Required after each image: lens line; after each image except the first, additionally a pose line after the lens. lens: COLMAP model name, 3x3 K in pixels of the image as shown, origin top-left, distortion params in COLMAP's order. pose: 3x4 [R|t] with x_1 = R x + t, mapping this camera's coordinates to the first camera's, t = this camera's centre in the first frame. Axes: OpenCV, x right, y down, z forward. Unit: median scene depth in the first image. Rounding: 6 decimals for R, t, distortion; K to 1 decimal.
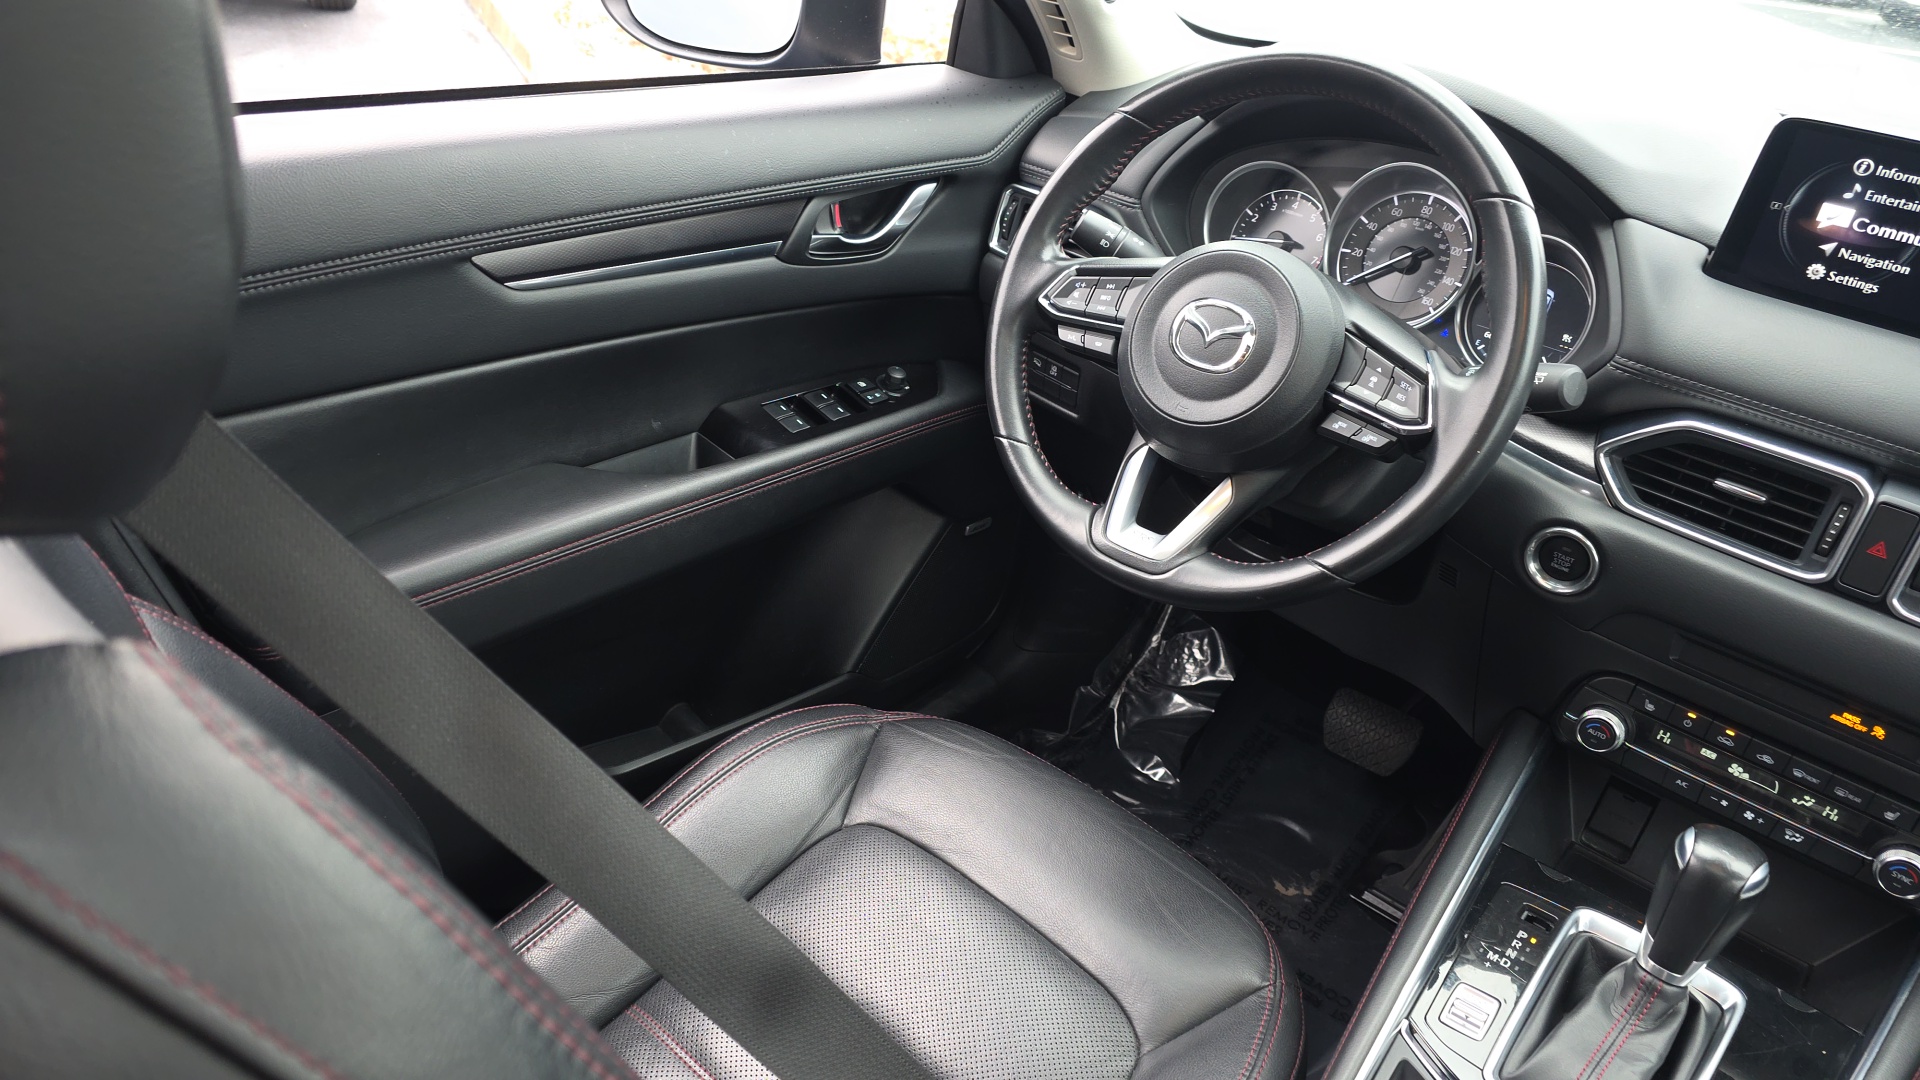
lens RADIAL K [[1311.6, 0, 924.7], [0, 1311.6, 555.1], [0, 0, 1]] dist [0.058815, -0.061331]
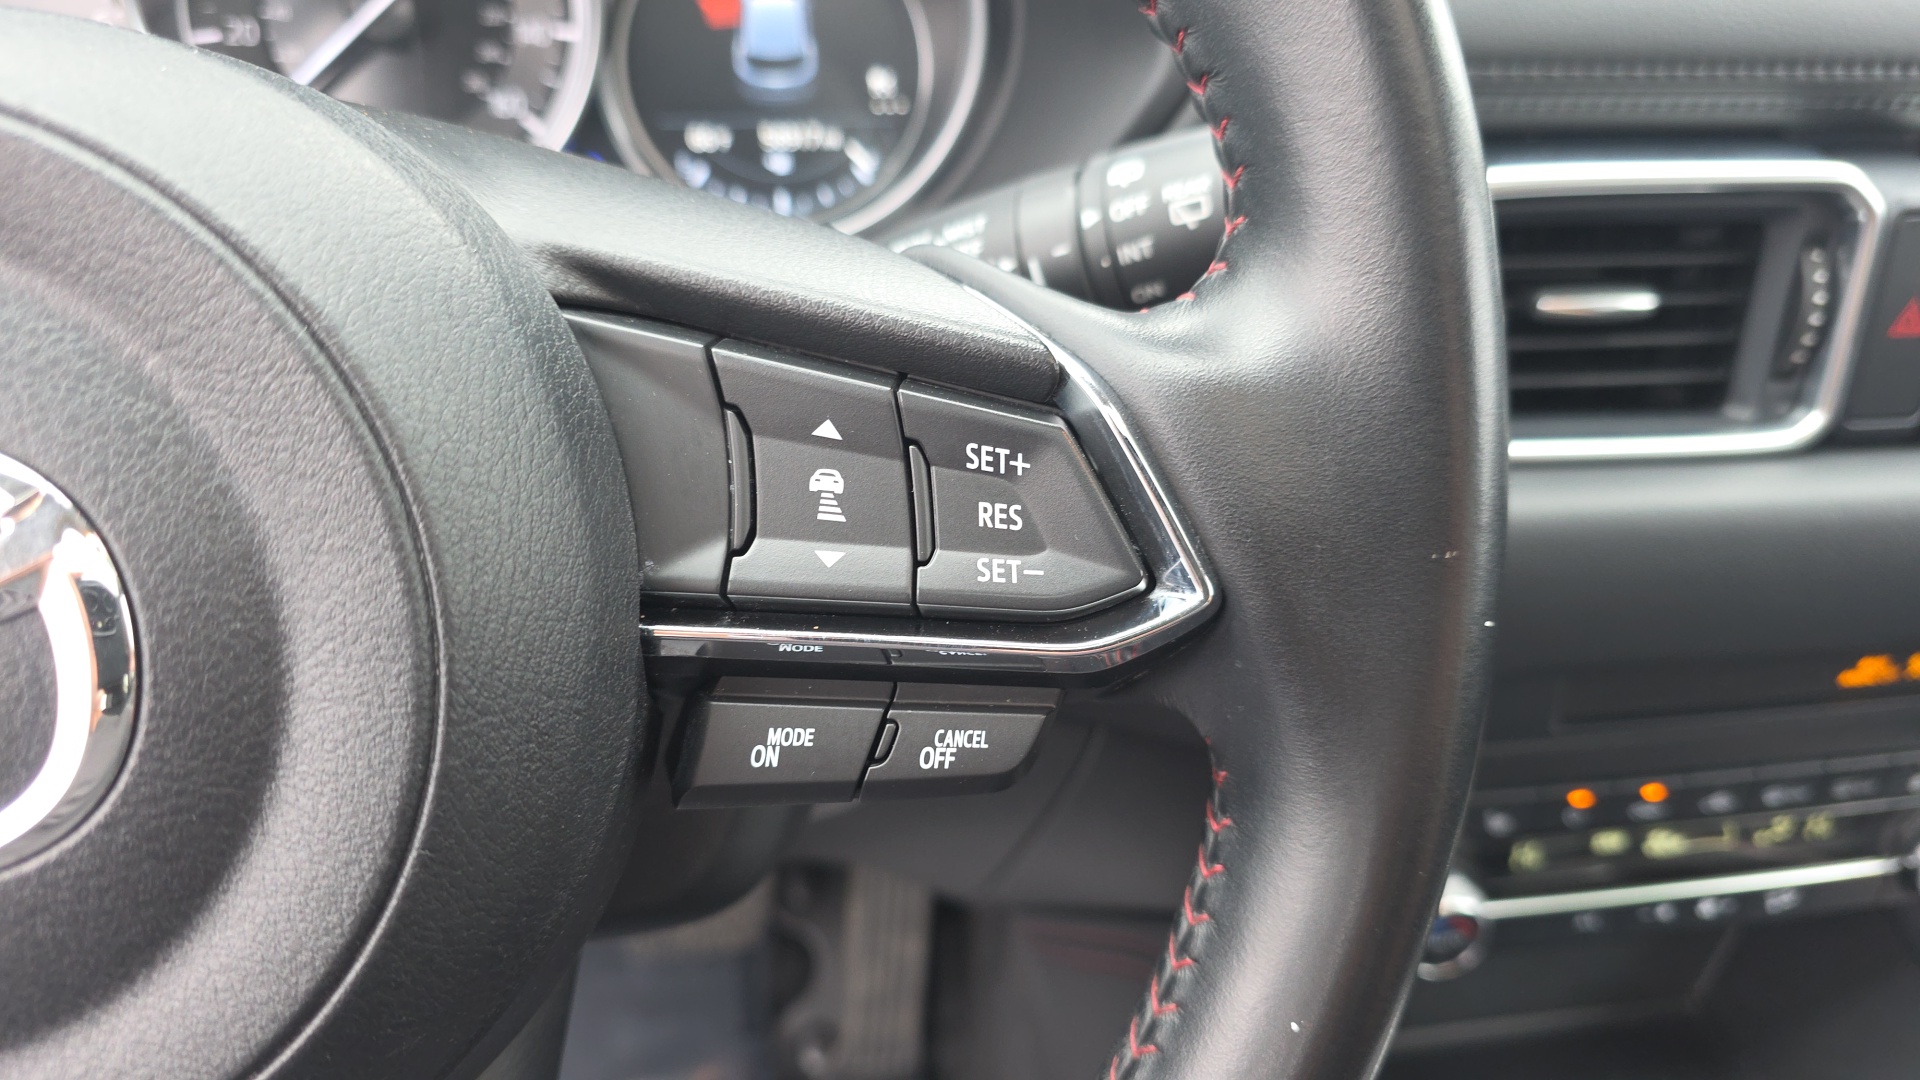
lens RADIAL K [[1311.6, 0, 933.0], [0, 1311.6, 558.4], [0, 0, 1]] dist [0.058815, -0.061331]
pose [[0.632430, -0.497226, 0.593968, 0.223140], [0.421007, 0.864287, 0.275247, -0.169368], [-0.650219, 0.075990, 0.755937, 0.829231]]
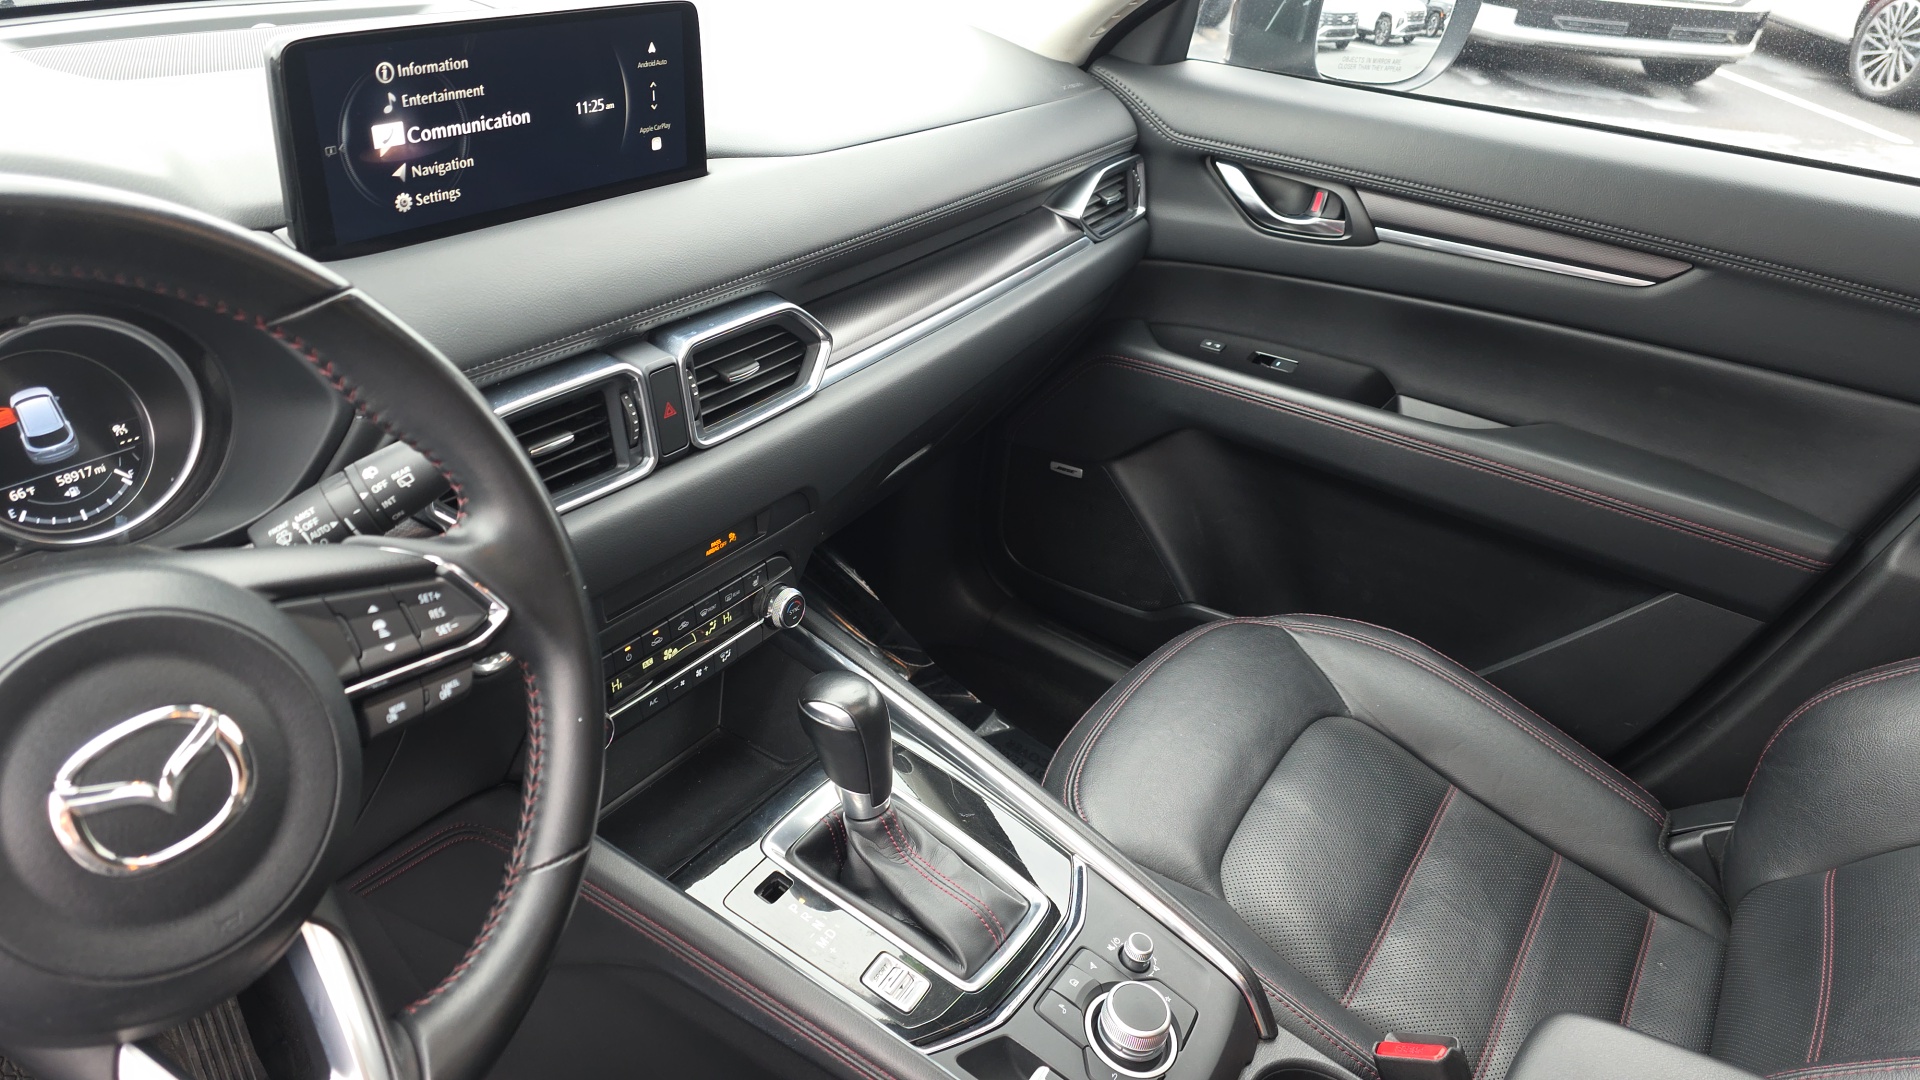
lens RADIAL K [[1311.6, 0, 970.2], [0, 1311.6, 539.1], [0, 0, 1]] dist [0.058815, -0.061331]
pose [[-0.140700, -0.595636, 0.790836, -0.163685], [0.406780, 0.693466, 0.594672, -0.412633], [-0.902626, 0.405366, 0.144722, 0.636125]]
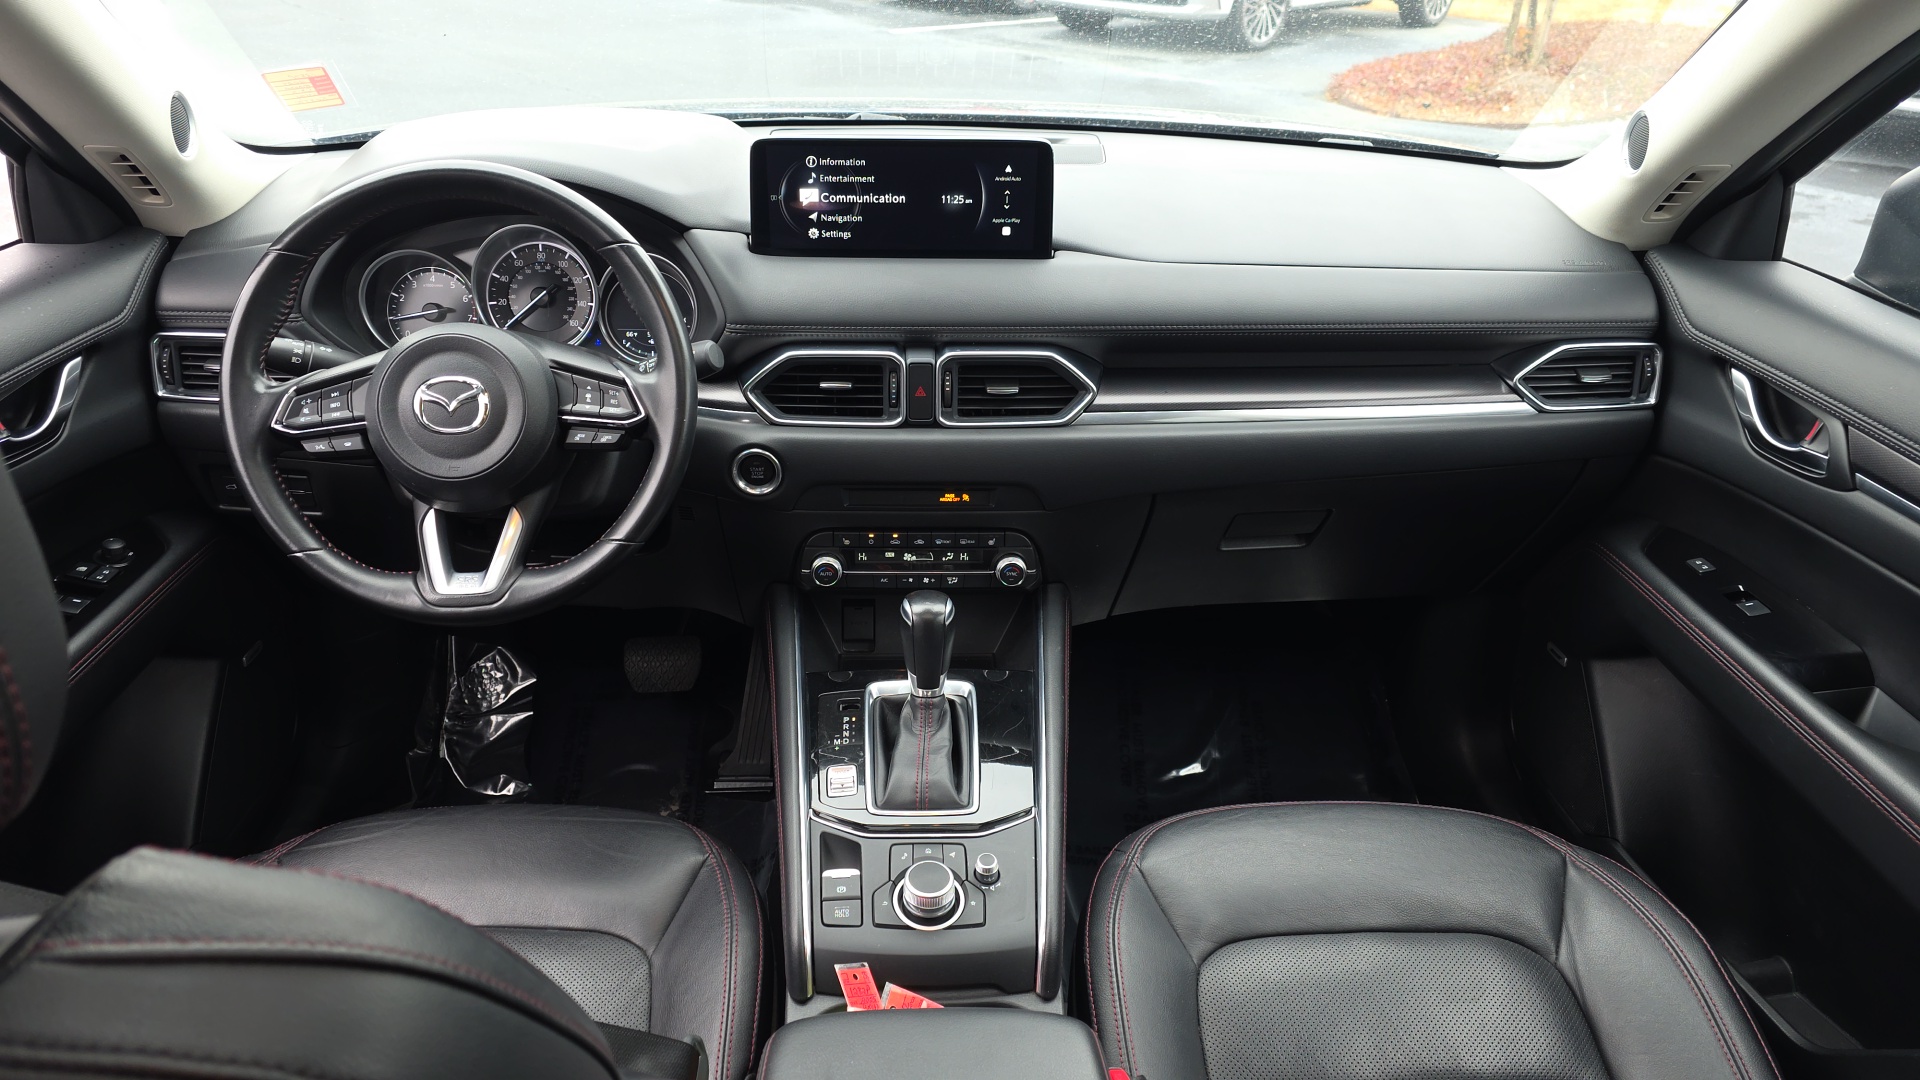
lens RADIAL K [[1311.6, 0, 949.4], [0, 1311.6, 550.9], [0, 0, 1]] dist [0.058815, -0.061331]
pose [[0.718526, -0.398886, 0.569746, -0.206424], [0.400152, 0.907118, 0.130440, -0.020345], [-0.568858, 0.134260, 0.811403, -0.241280]]
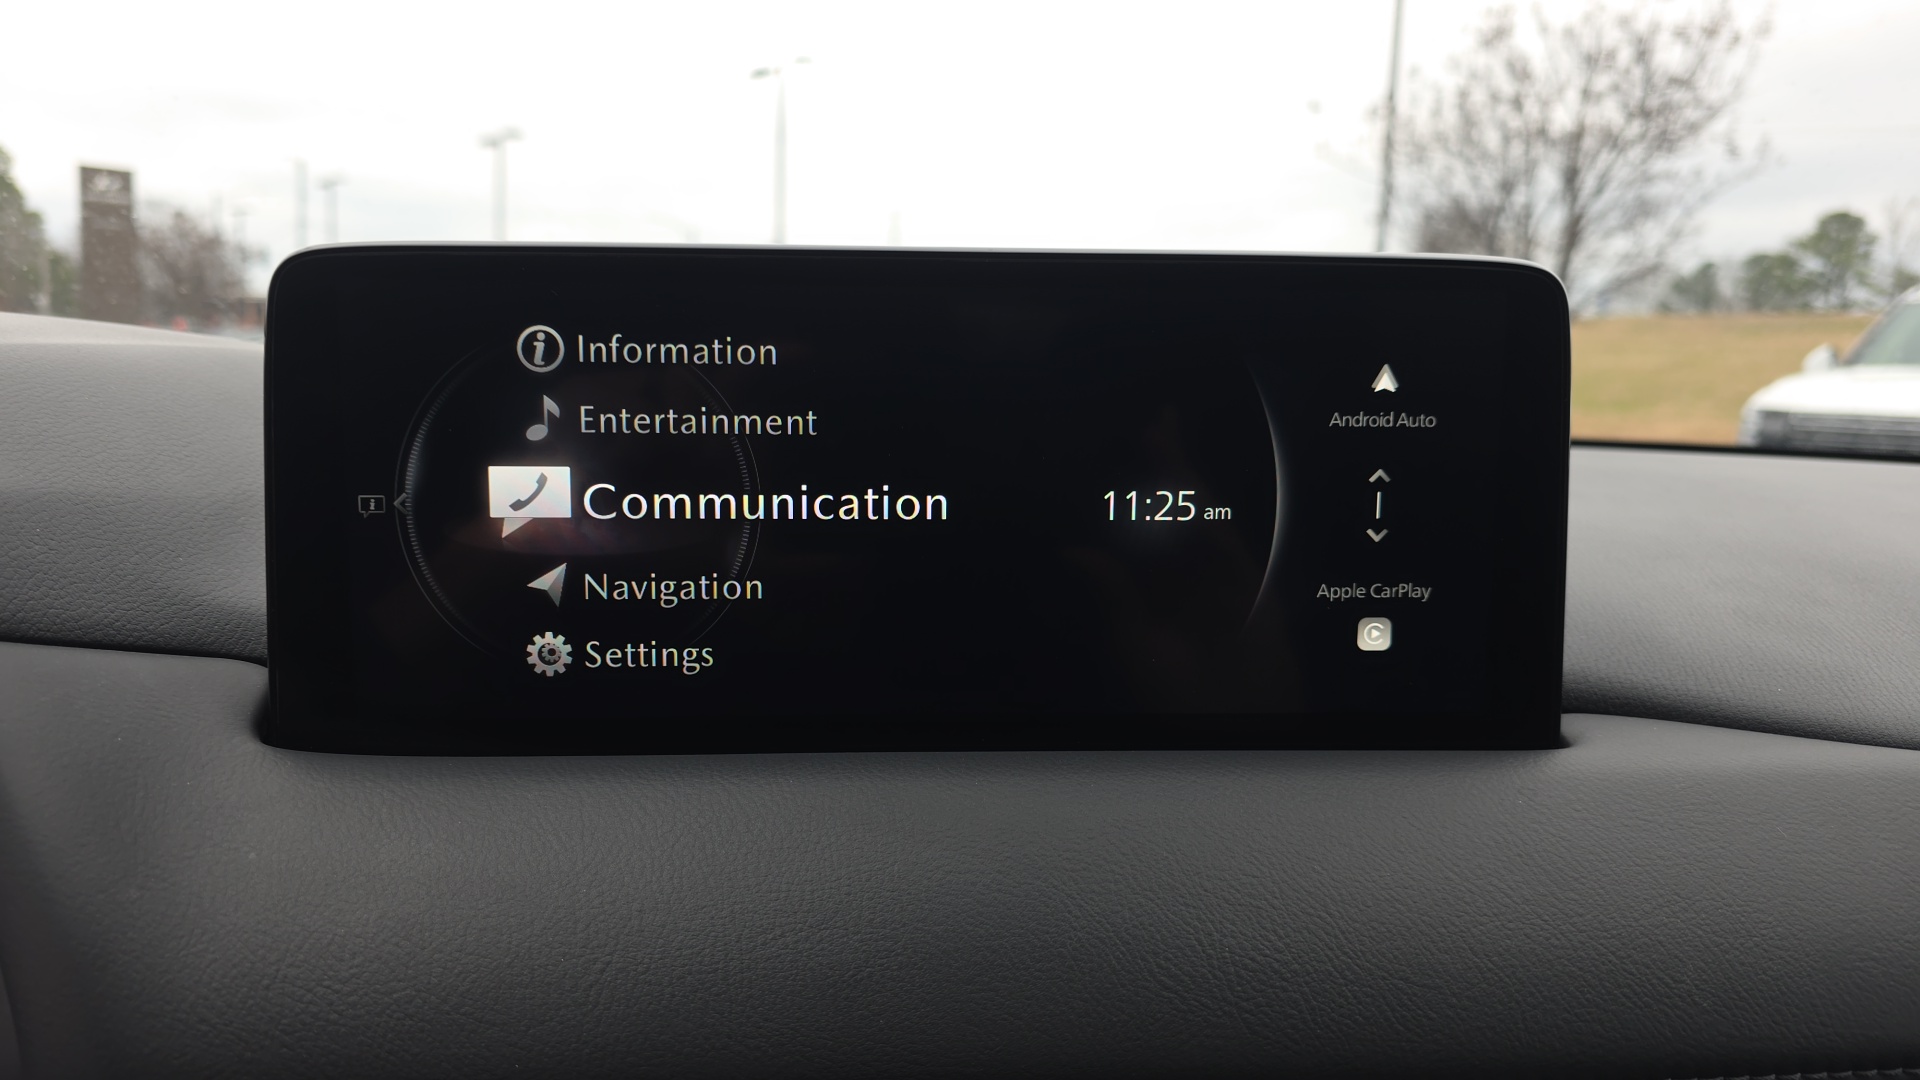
lens RADIAL K [[1311.6, 0, 971.7], [0, 1311.6, 550.4], [0, 0, 1]] dist [0.058815, -0.061331]
pose [[0.695255, -0.187342, 0.693919, 0.508627], [0.416534, 0.891809, -0.176569, -0.129868], [-0.585764, 0.411801, 0.698069, 0.679104]]
